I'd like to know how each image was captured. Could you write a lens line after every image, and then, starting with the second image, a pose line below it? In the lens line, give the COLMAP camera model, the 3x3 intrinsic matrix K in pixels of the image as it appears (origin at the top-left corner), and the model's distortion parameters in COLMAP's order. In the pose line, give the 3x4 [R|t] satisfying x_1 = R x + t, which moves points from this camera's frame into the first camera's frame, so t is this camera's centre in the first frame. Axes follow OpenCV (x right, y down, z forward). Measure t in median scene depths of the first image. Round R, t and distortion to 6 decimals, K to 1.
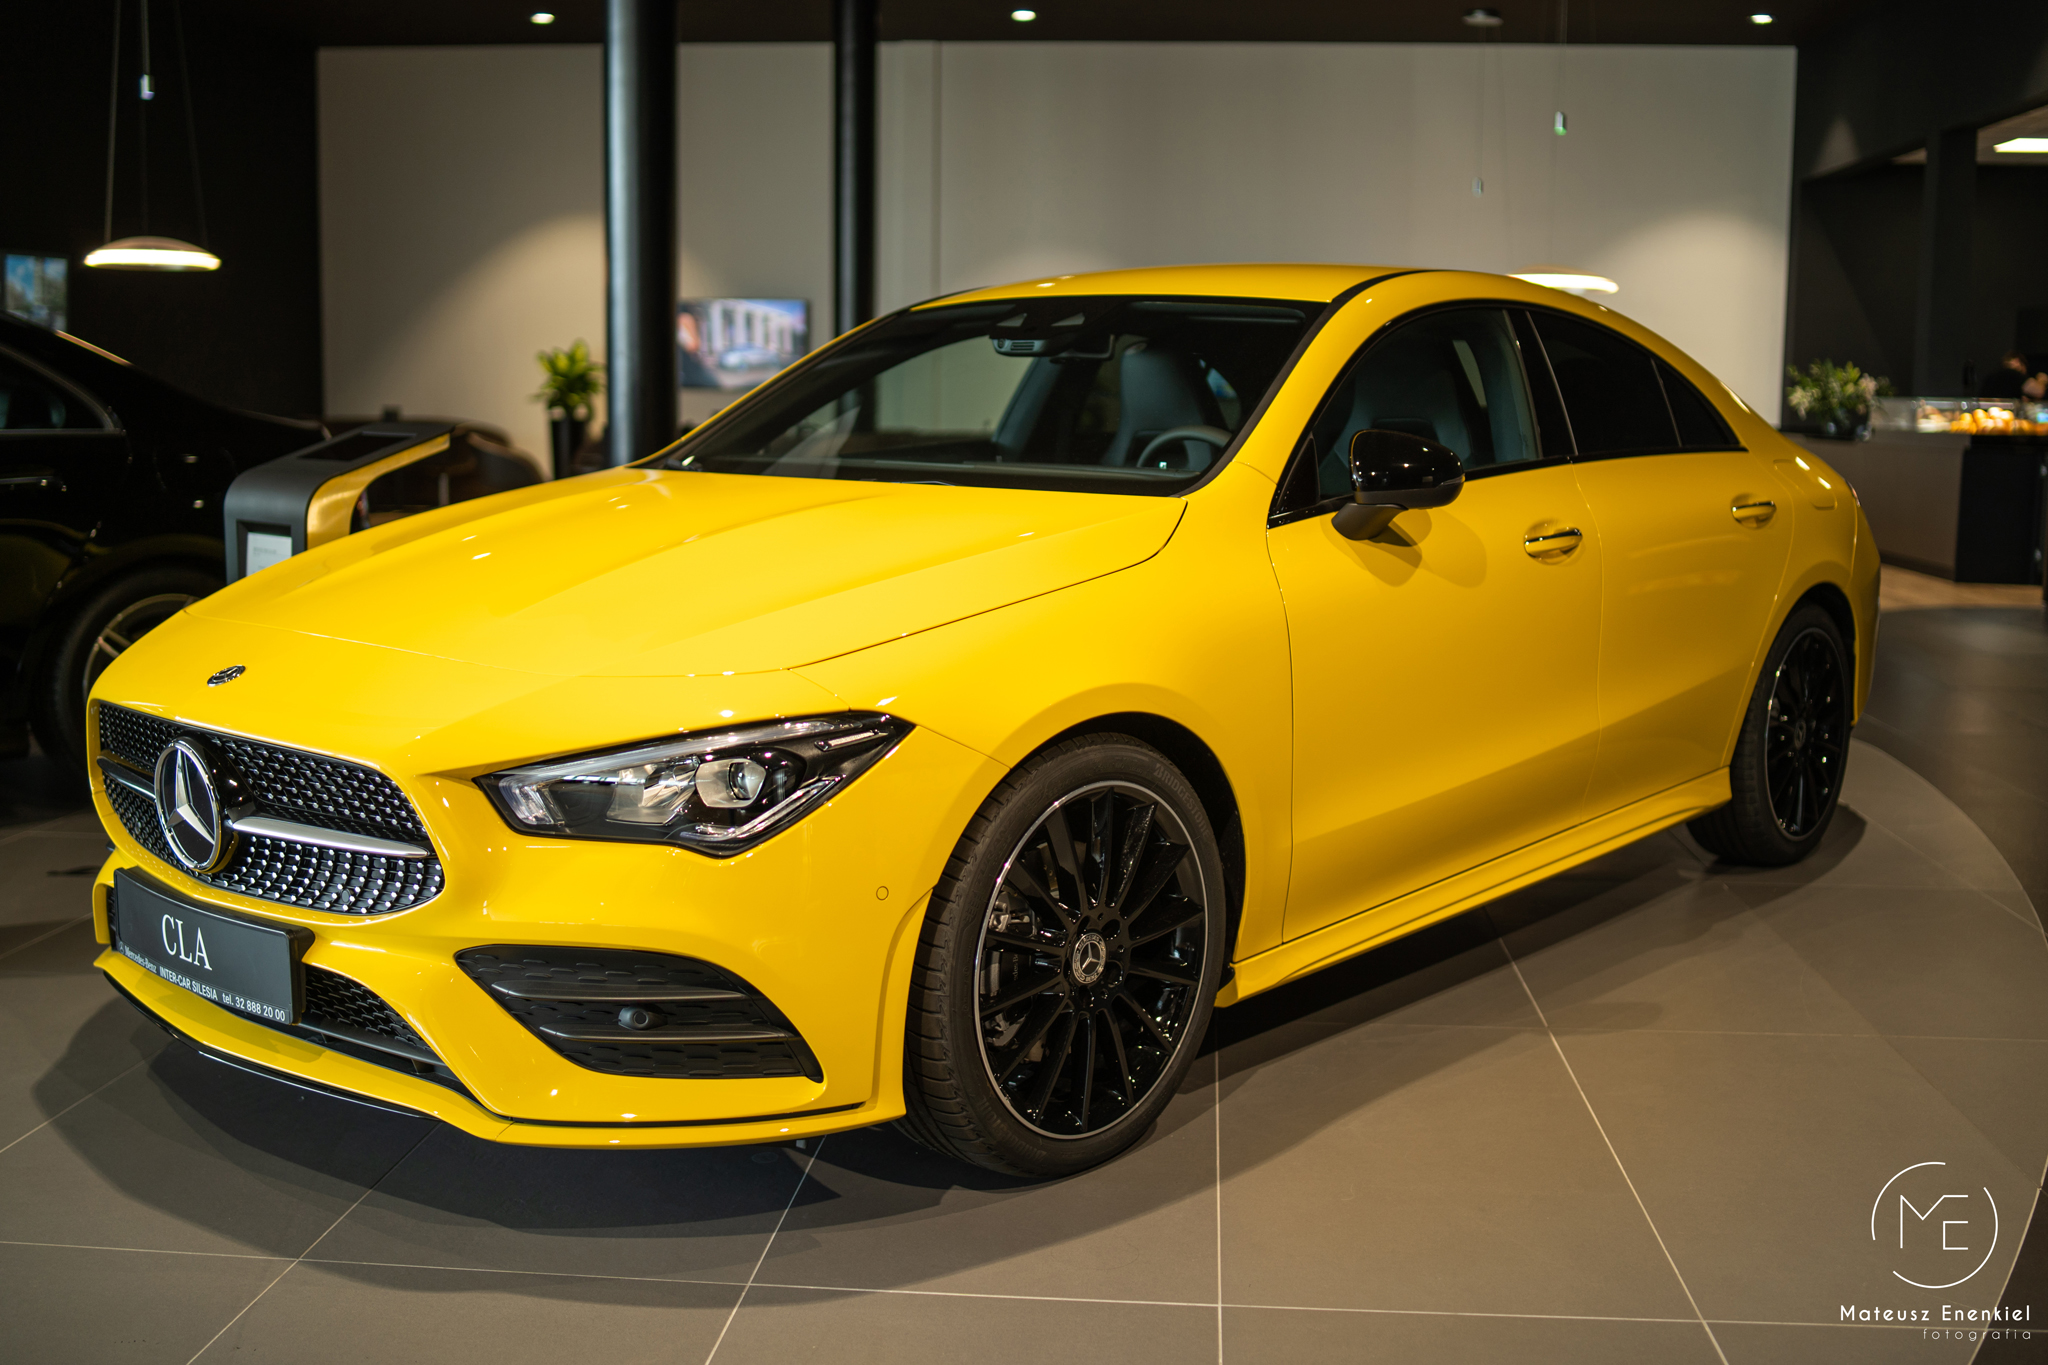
lens RADIAL K [[1988.5, 0, 1024.0], [0, 1988.5, 682.5], [0, 0, 1]] dist [-0.016295, -0.011998]
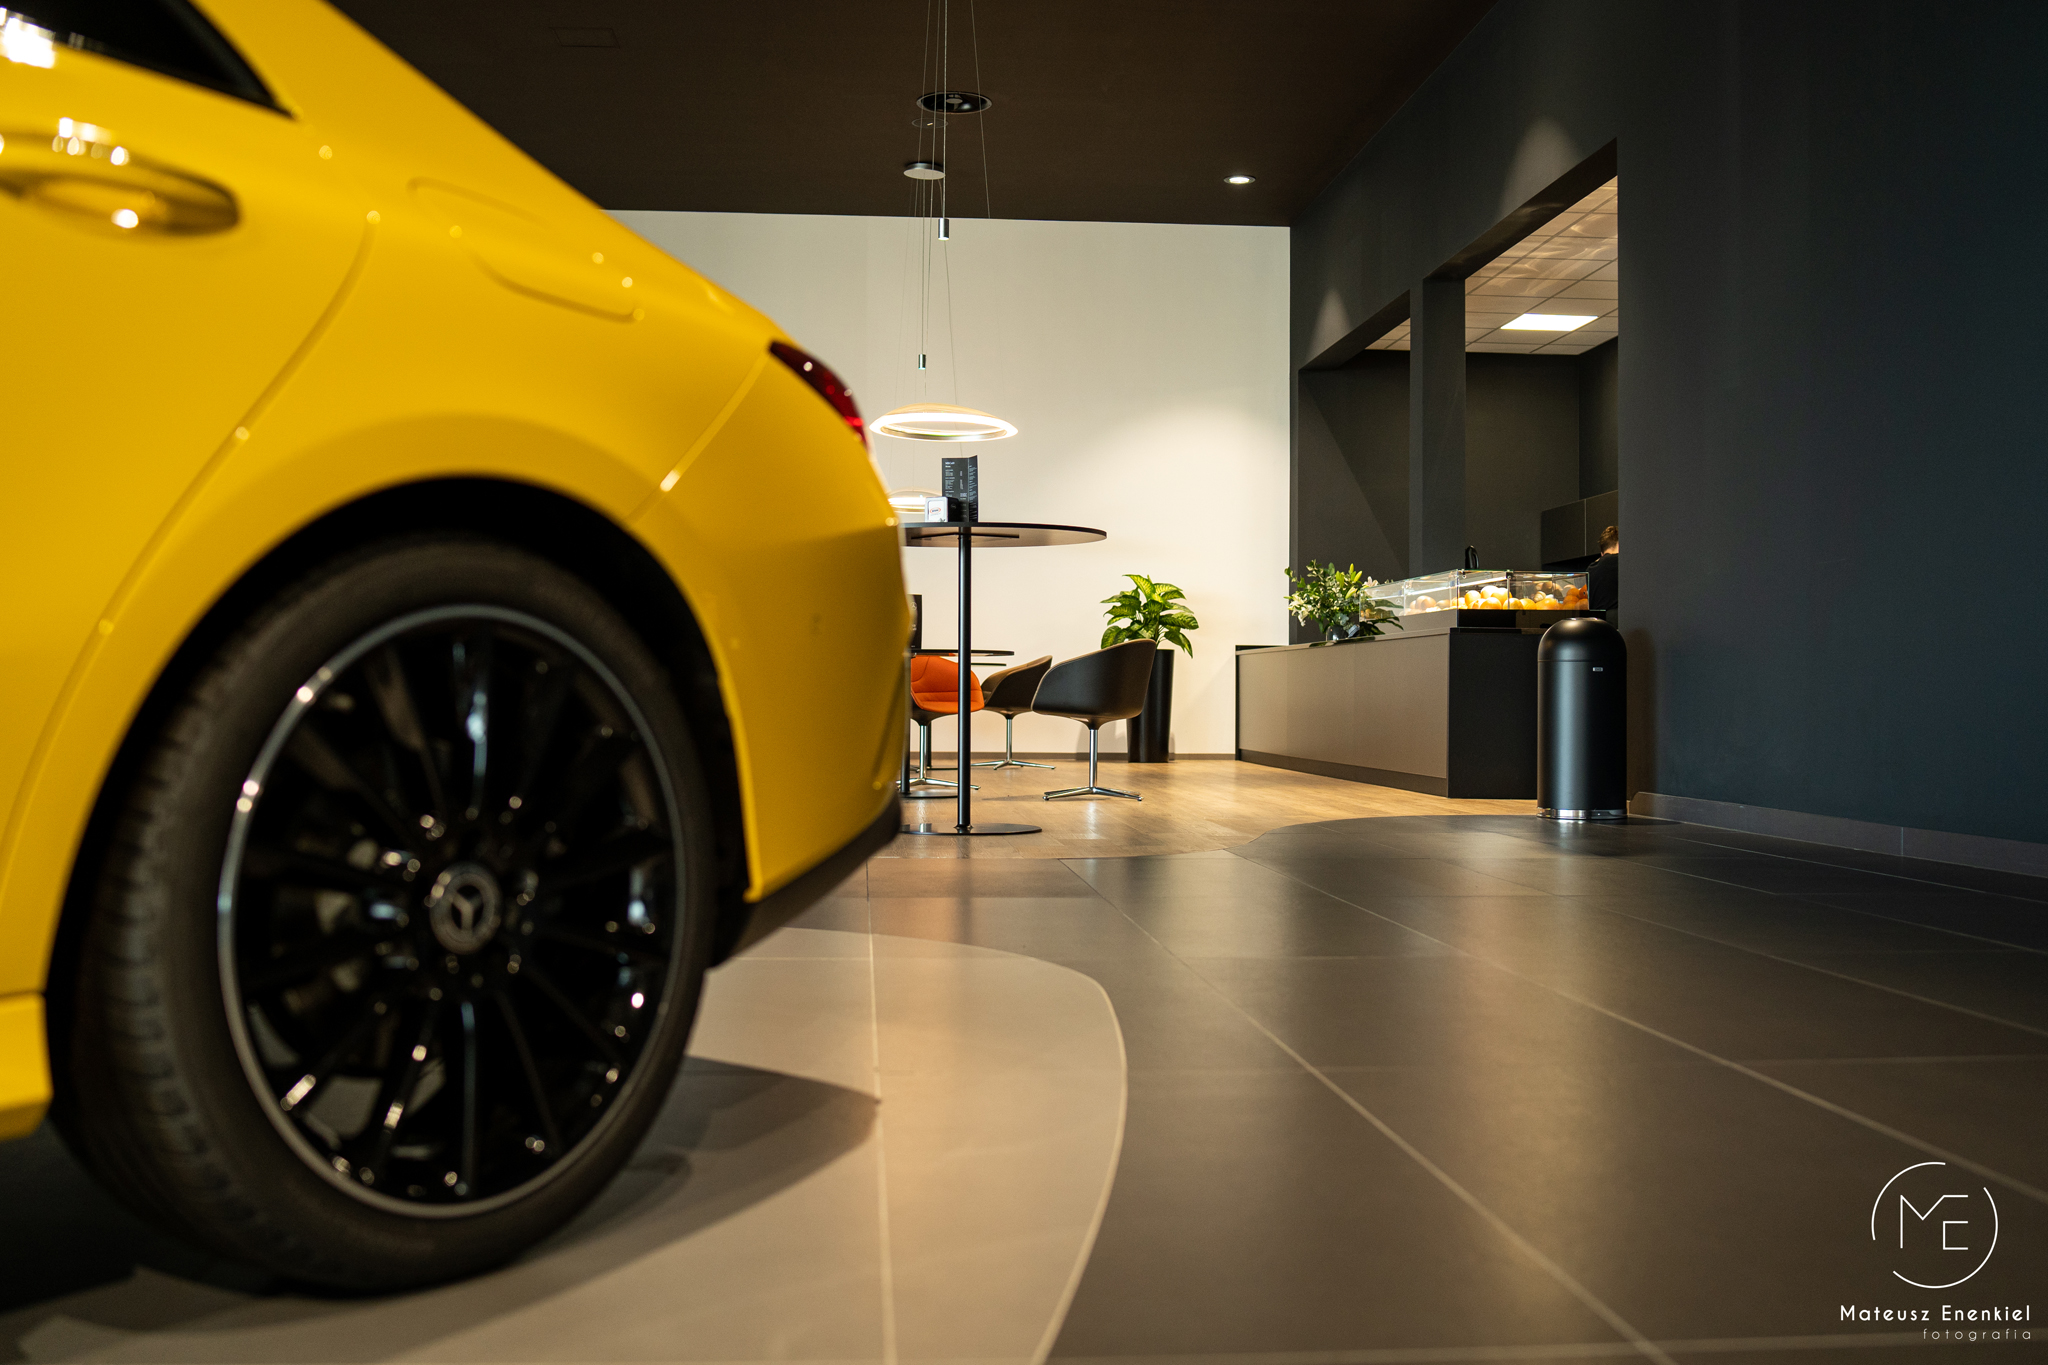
lens RADIAL K [[1988.5, 0, 1024.0], [0, 1988.5, 682.5], [0, 0, 1]] dist [-0.016295, -0.011998]
pose [[0.983555, 0.005830, 0.180517, 0.648436], [0.019691, 0.990060, -0.139264, 0.066515], [-0.179535, 0.140528, 0.973663, 0.998594]]
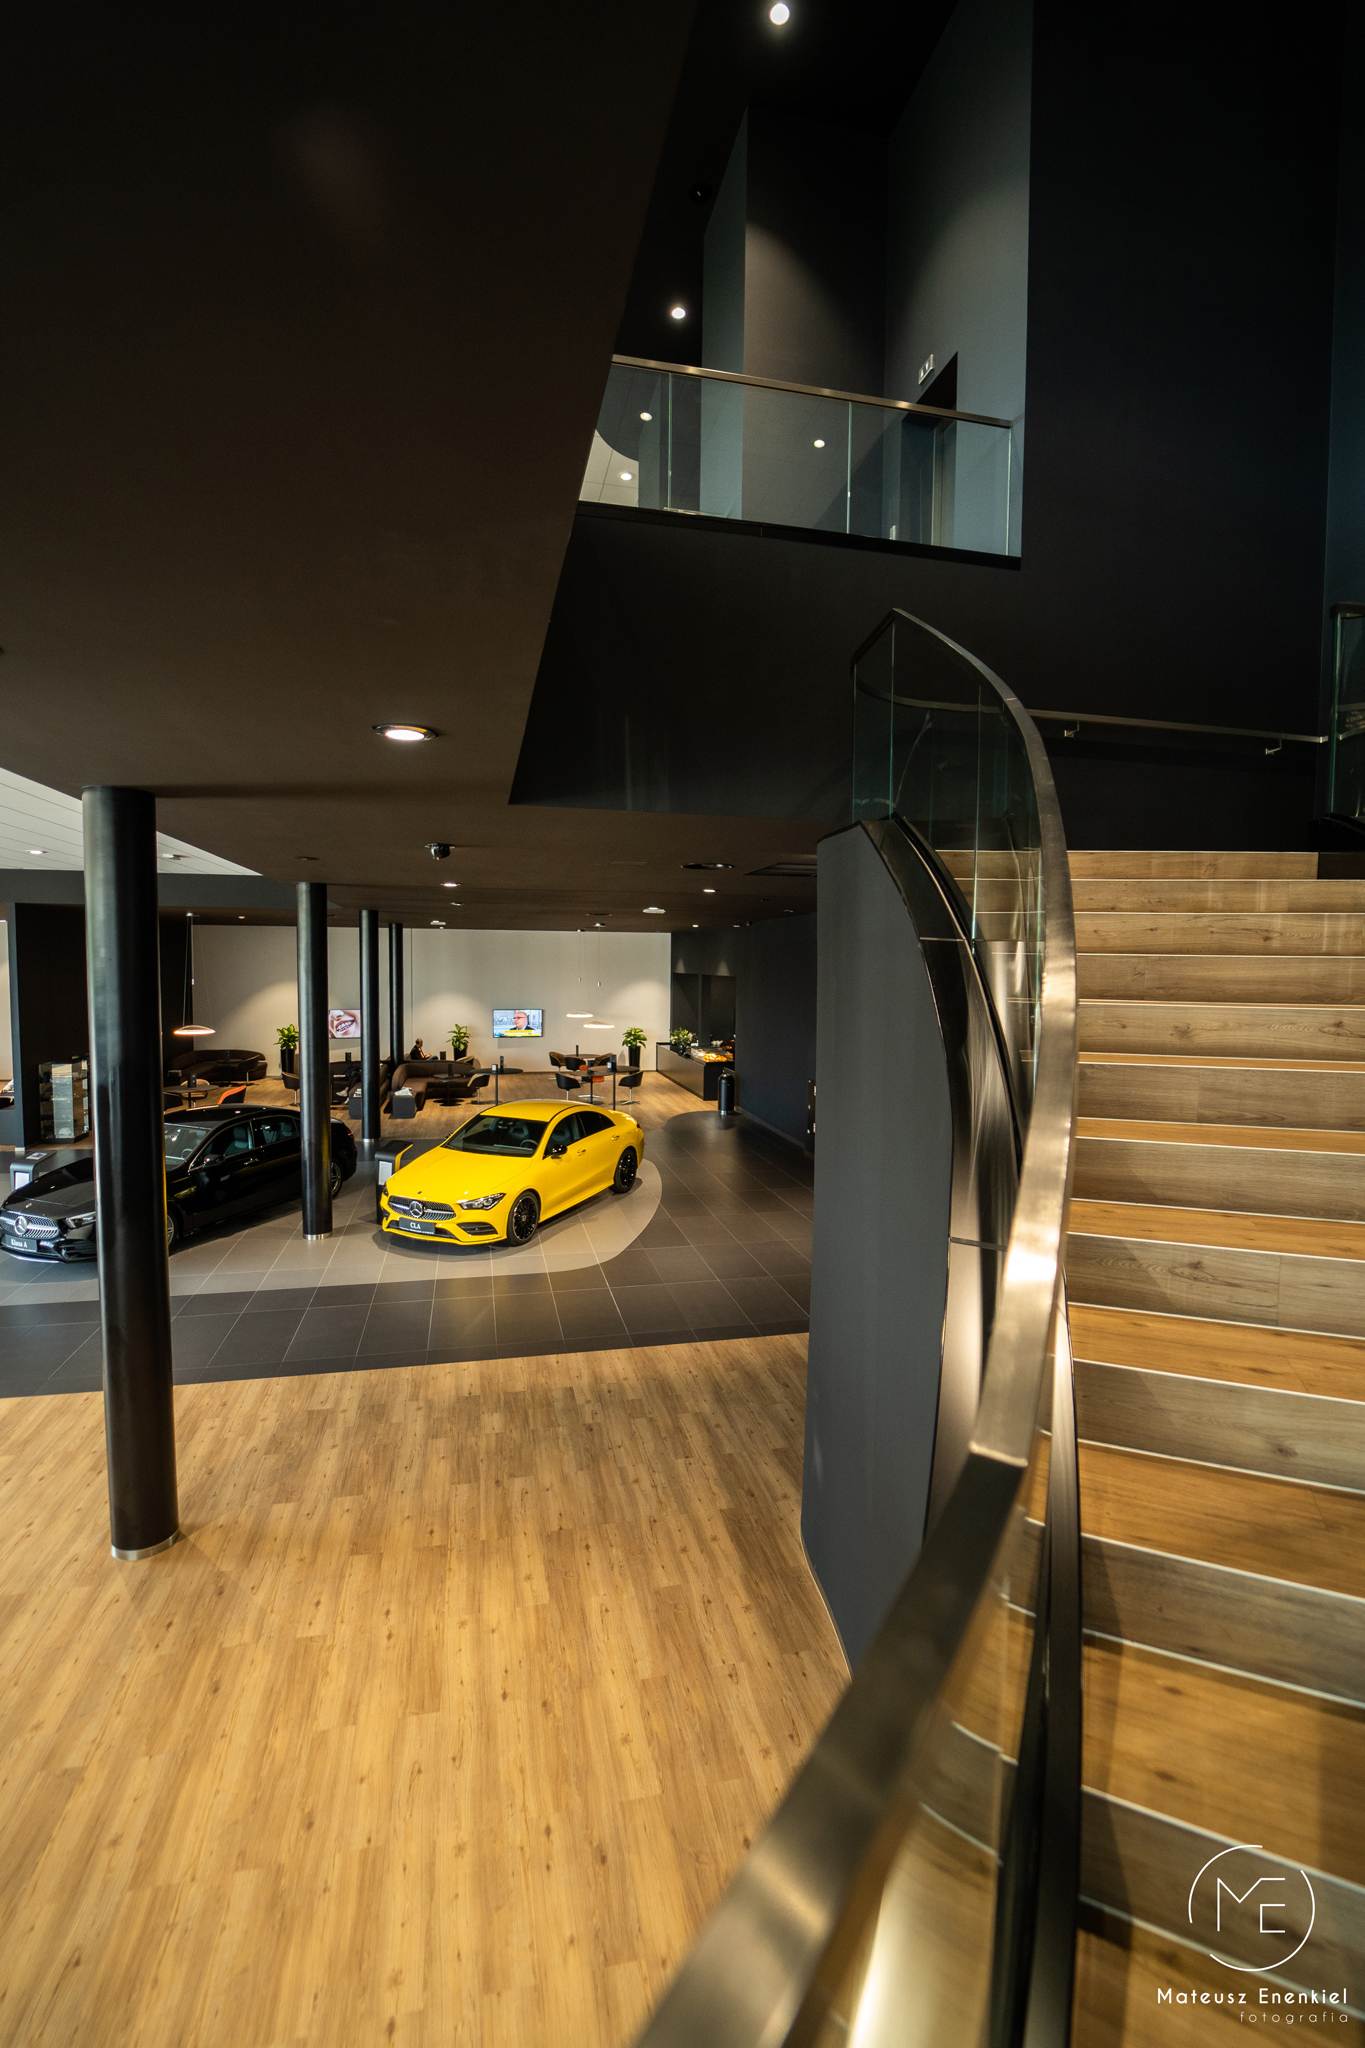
lens RADIAL K [[822.2, 0, 682.5], [0, 822.2, 1024.0], [0, 0, 1]] dist [-0.000769, 0.000016]
pose [[0.945242, -0.008767, 0.326252, -0.392748], [0.034274, 0.996778, -0.072515, -0.344791], [-0.324565, 0.079726, 0.942497, -2.178499]]
